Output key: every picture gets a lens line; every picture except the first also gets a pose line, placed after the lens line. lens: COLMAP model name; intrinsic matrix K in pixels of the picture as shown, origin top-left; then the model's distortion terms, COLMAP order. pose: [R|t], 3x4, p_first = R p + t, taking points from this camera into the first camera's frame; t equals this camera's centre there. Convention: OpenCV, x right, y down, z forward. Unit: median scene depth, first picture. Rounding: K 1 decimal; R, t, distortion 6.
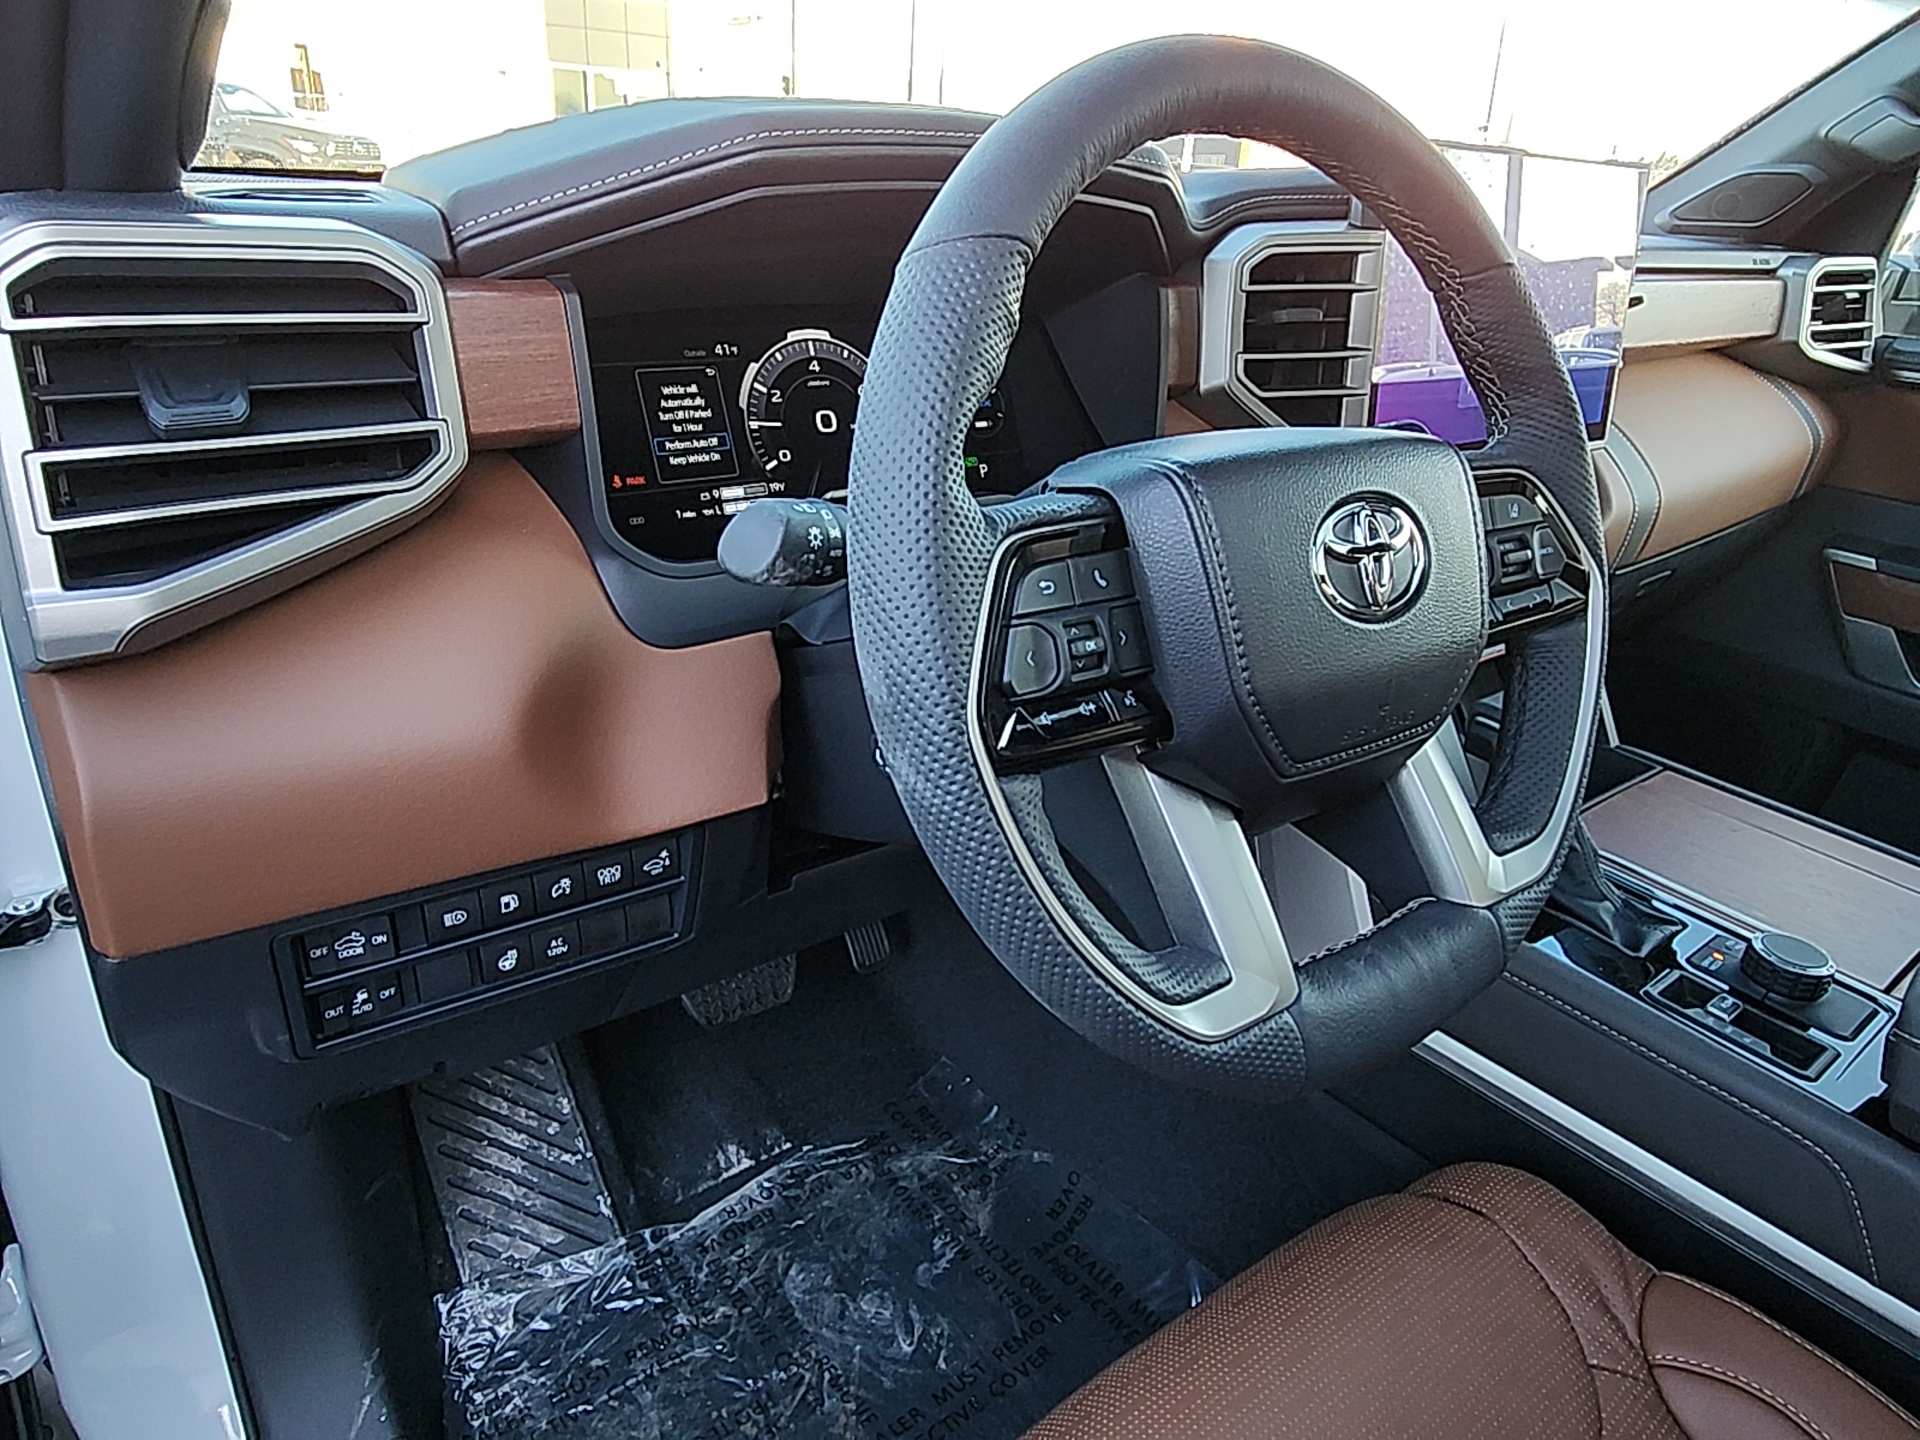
lens RADIAL K [[1198.2, 0, 966.1], [0, 1198.2, 697.0], [0, 0, 1]] dist [0.018595, -0.001445]
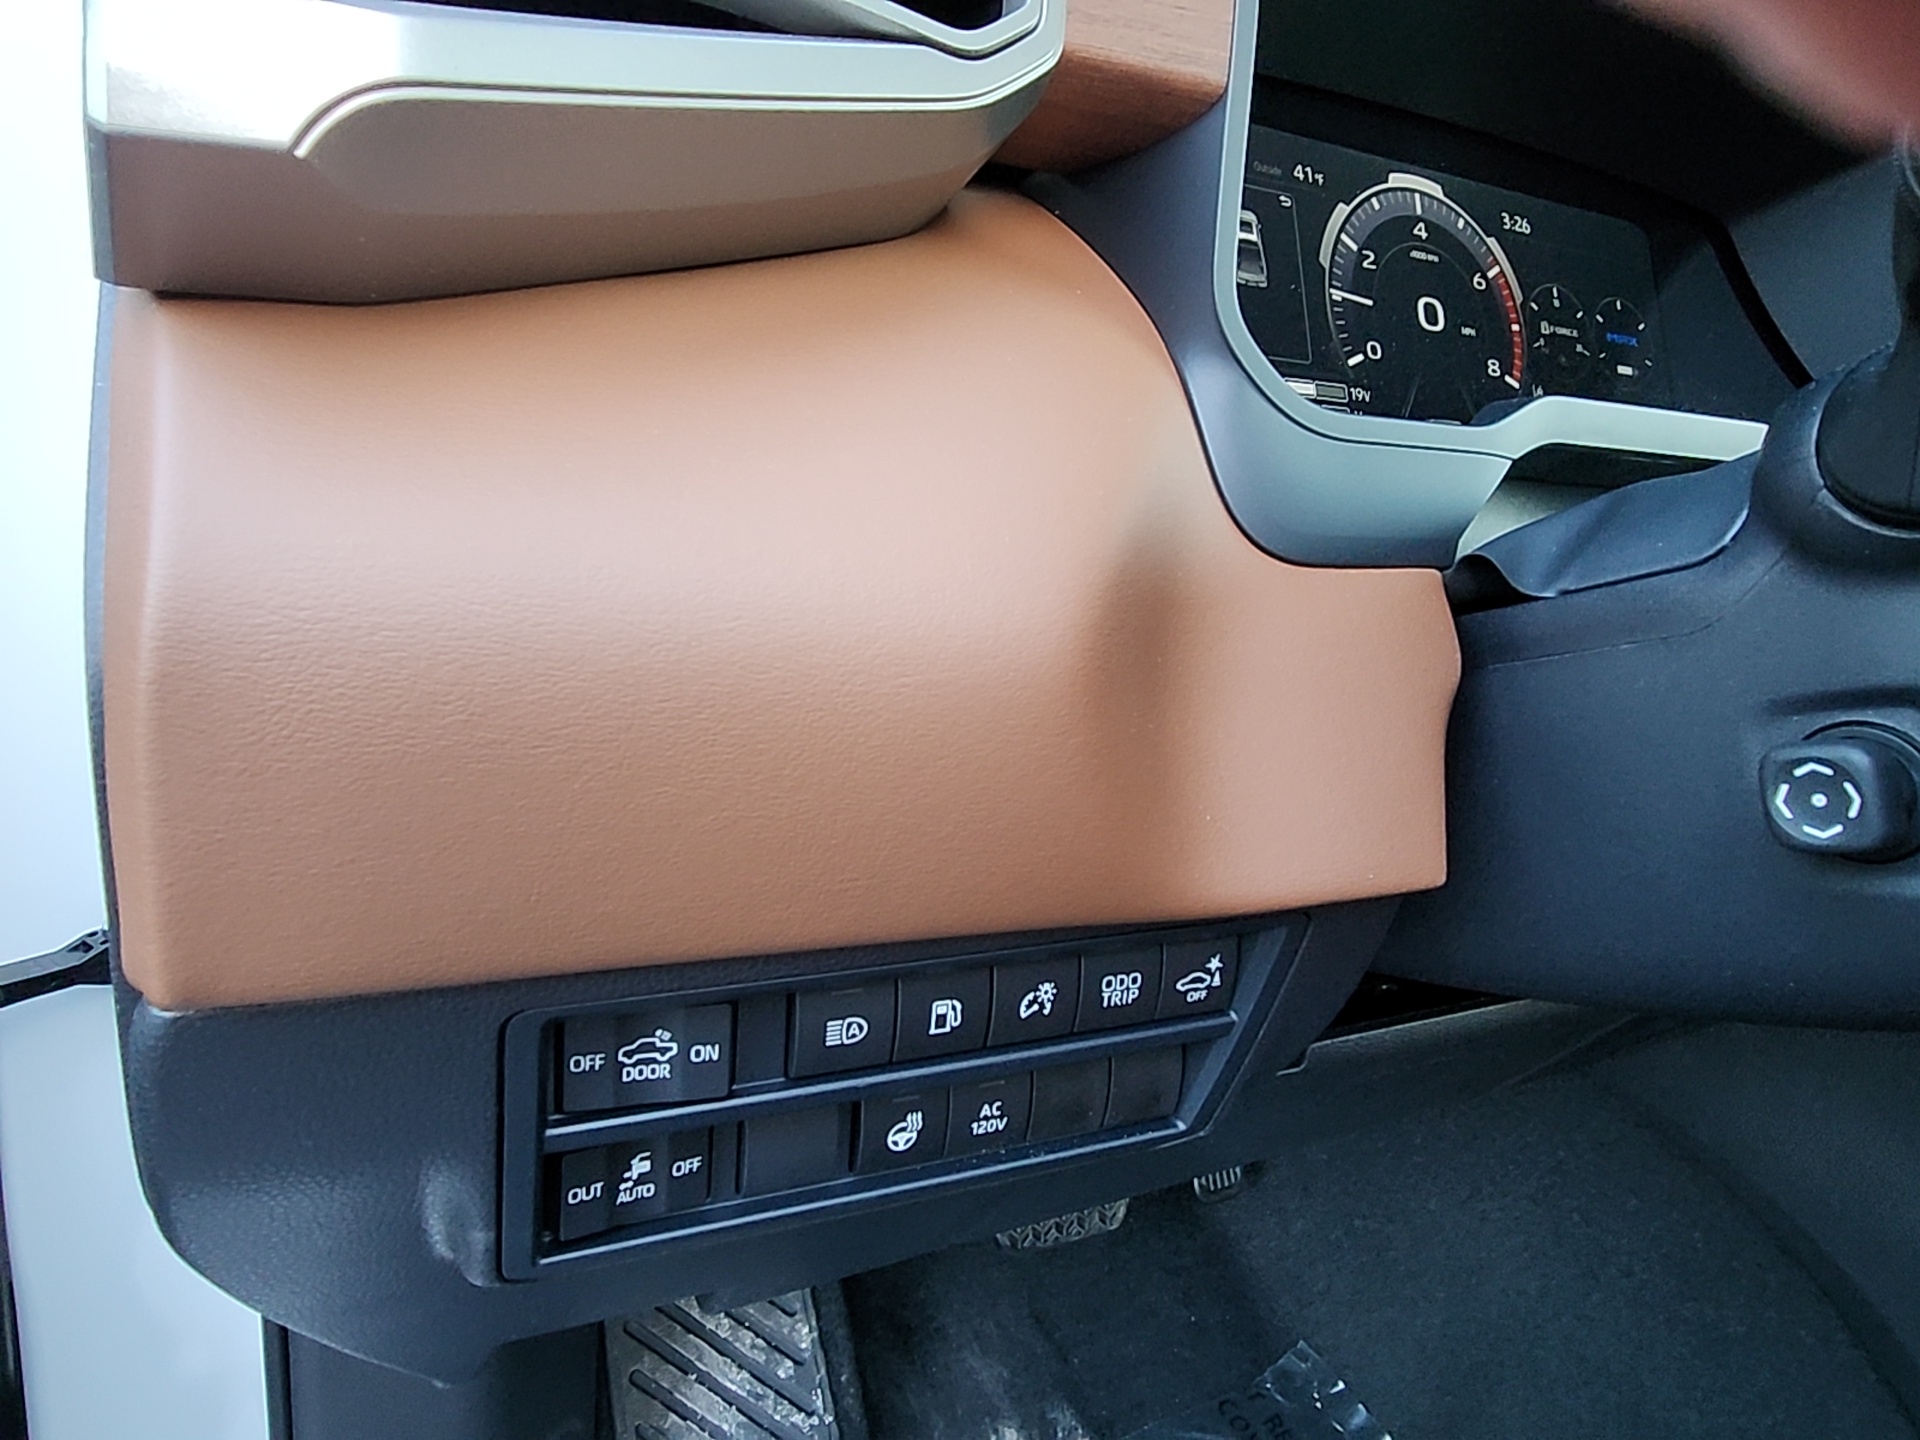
lens RADIAL K [[1209.8, 0, 991.9], [0, 1209.8, 679.7], [0, 0, 1]] dist [-0.002641, -0.000221]
pose [[0.984565, 0.099249, -0.144158, -0.250073], [-0.120990, 0.981125, -0.150851, 0.089330], [0.126465, 0.165964, 0.977989, 0.406795]]
